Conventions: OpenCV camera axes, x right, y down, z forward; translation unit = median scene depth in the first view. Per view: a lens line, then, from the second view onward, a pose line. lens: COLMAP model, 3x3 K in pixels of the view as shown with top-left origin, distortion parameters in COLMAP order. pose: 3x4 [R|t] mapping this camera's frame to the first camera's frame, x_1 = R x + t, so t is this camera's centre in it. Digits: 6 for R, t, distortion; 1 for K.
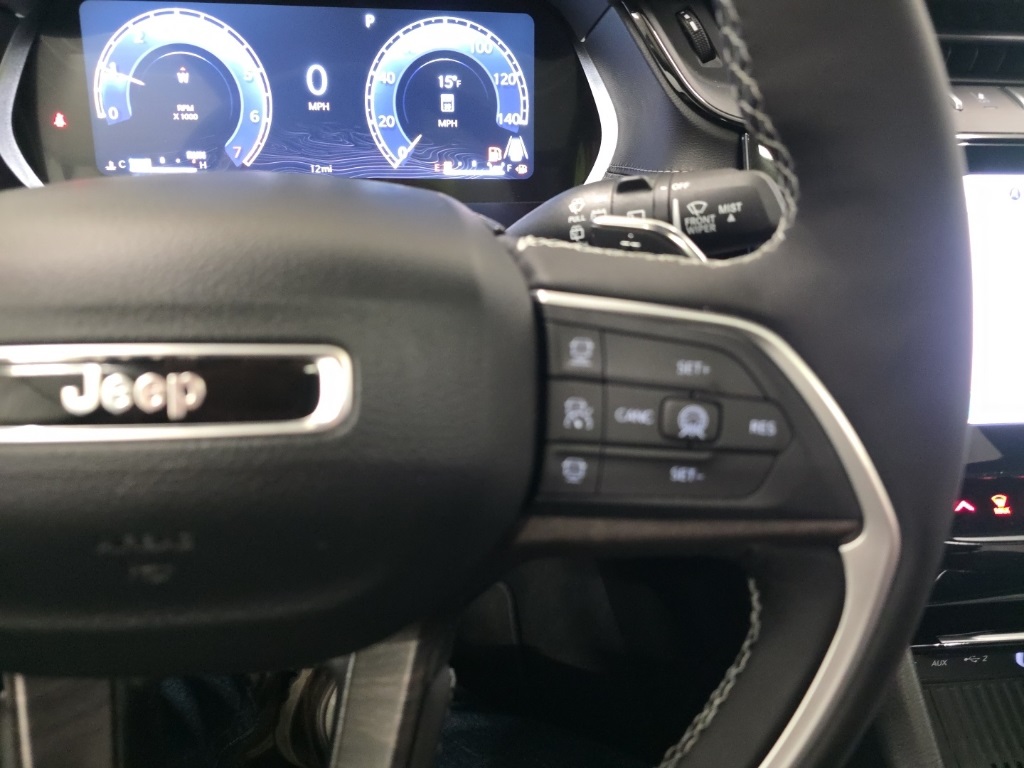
lens RADIAL K [[693.6, 0, 514.3], [0, 693.6, 383.0], [0, 0, 1]] dist [0.036104, -0.027695]
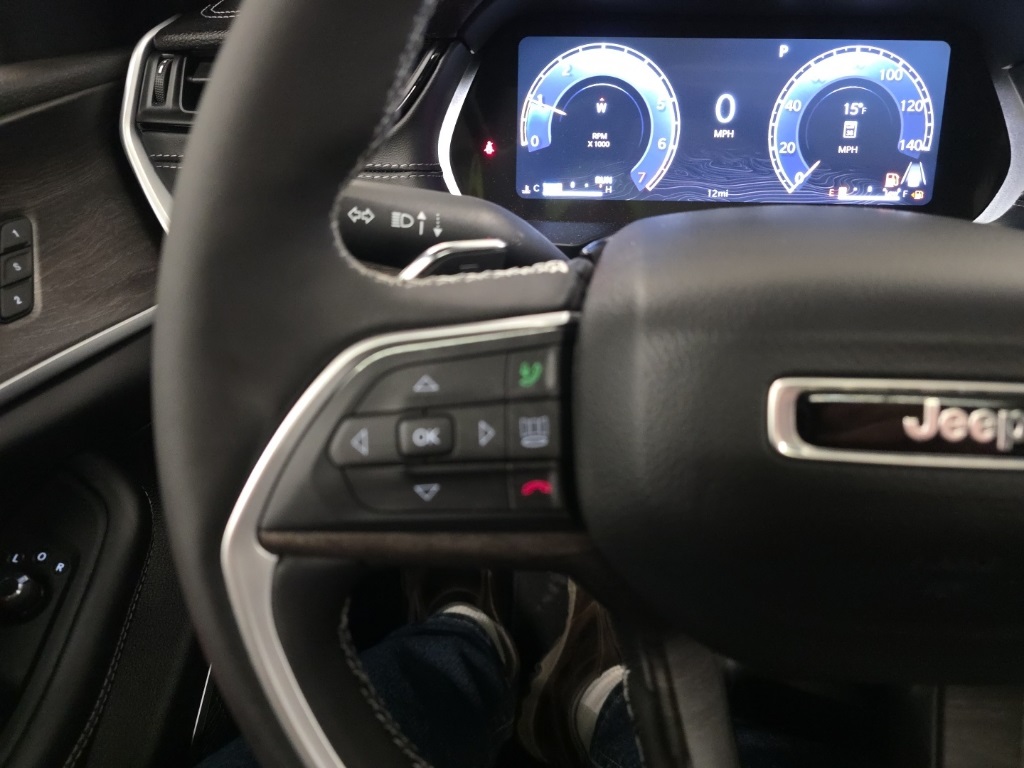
lens RADIAL K [[693.6, 0, 508.9], [0, 693.6, 386.9], [0, 0, 1]] dist [0.036104, -0.027695]
pose [[0.991494, 0.049337, -0.120443, -0.453827], [-0.049664, 0.998766, 0.000282, -0.004031], [0.120308, 0.005702, 0.992720, -0.068331]]
